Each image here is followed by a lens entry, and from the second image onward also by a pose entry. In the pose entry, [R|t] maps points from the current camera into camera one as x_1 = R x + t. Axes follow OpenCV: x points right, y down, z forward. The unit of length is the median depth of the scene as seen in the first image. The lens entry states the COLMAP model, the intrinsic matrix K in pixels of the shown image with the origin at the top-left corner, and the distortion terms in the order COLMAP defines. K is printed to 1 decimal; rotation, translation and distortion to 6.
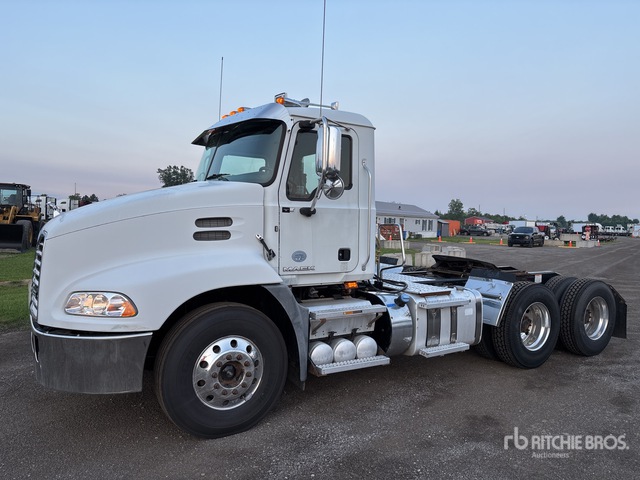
lens RADIAL K [[491.7, 0, 322.9], [0, 491.7, 243.4], [0, 0, 1]] dist [0.045396, -0.001345]
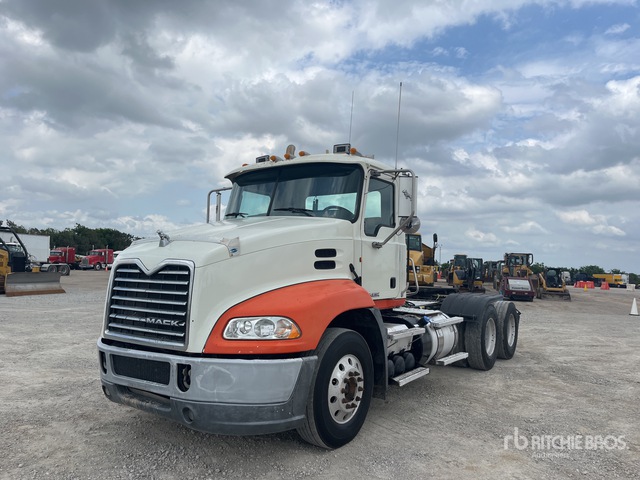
lens RADIAL K [[491.7, 0, 316.4], [0, 491.7, 236.5], [0, 0, 1]] dist [0.045396, -0.001345]
pose [[0.915022, 0.026689, 0.402519, -0.649238], [0.011132, 0.995758, -0.091330, 0.020116], [-0.403250, 0.088050, 0.910844, -0.017145]]
